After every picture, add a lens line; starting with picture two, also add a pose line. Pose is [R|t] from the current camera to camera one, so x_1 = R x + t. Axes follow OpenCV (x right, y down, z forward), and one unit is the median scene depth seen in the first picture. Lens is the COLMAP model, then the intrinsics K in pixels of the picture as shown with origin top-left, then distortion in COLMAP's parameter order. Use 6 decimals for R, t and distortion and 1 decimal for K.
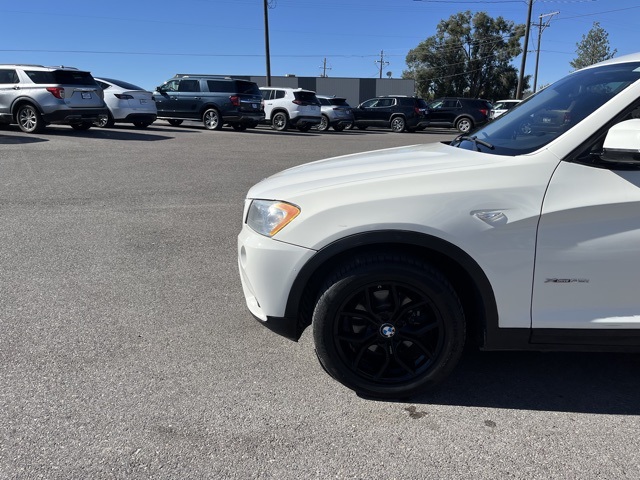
lens RADIAL K [[481.6, 0, 315.3], [0, 481.6, 238.5], [0, 0, 1]] dist [0.059120, -0.087059]
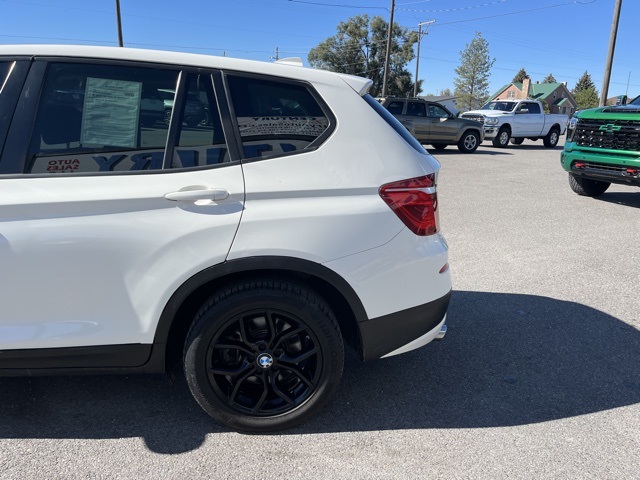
lens RADIAL K [[482.9, 0, 324.6], [0, 482.9, 233.9], [0, 0, 1]] dist [0.064784, -0.085482]
pose [[0.982915, -0.009575, 0.183813, 0.147133], [0.009901, 0.999951, -0.000858, -0.003819], [-0.183796, 0.002664, 0.982961, -0.009674]]
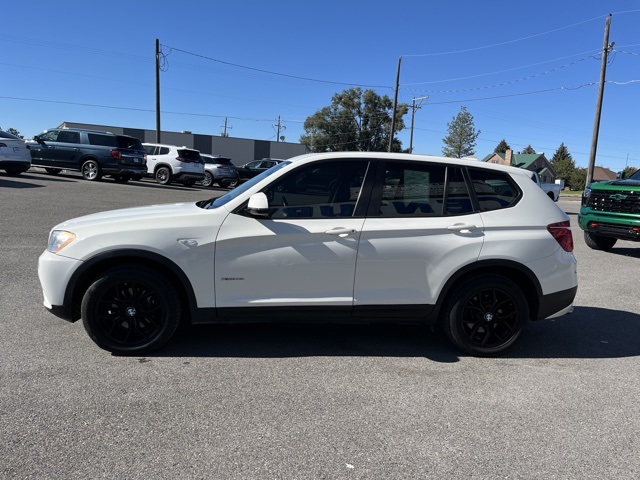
lens RADIAL K [[482.9, 0, 324.6], [0, 482.9, 233.9], [0, 0, 1]] dist [0.064784, -0.085482]
pose [[0.976426, 0.029667, 0.213806, 0.046824], [-0.002721, 0.992123, -0.125236, 0.014665], [-0.215837, 0.121702, 0.968815, -0.084077]]
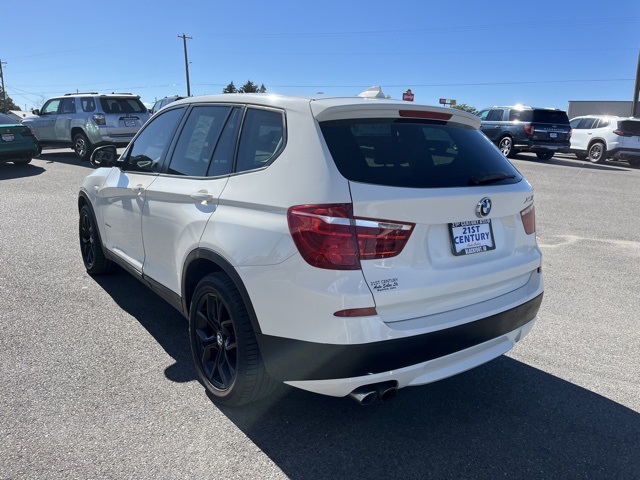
lens RADIAL K [[482.9, 0, 324.6], [0, 482.9, 233.9], [0, 0, 1]] dist [0.064784, -0.085482]
pose [[0.679801, 0.174095, -0.712433, 0.255748], [-0.216317, 0.975797, 0.032043, -0.013212], [0.700769, 0.132328, 0.701008, 0.022368]]
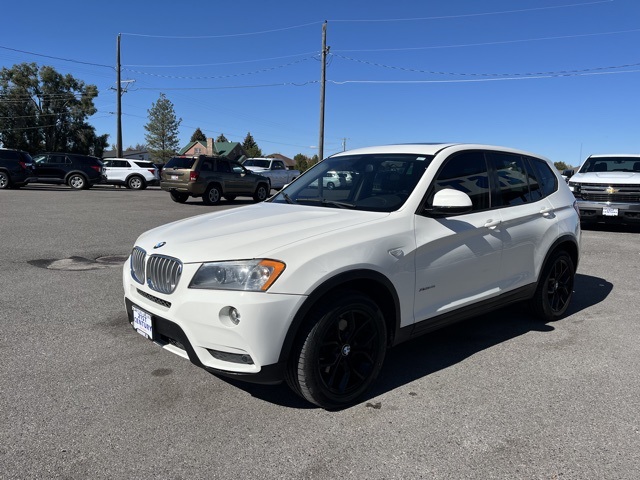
lens RADIAL K [[481.6, 0, 315.3], [0, 481.6, 238.5], [0, 0, 1]] dist [0.059120, -0.087059]
pose [[0.686765, -0.075606, 0.722937, -0.088014], [0.155497, 0.986833, -0.044512, -0.006081], [-0.710053, 0.142984, 0.689479, 0.014675]]
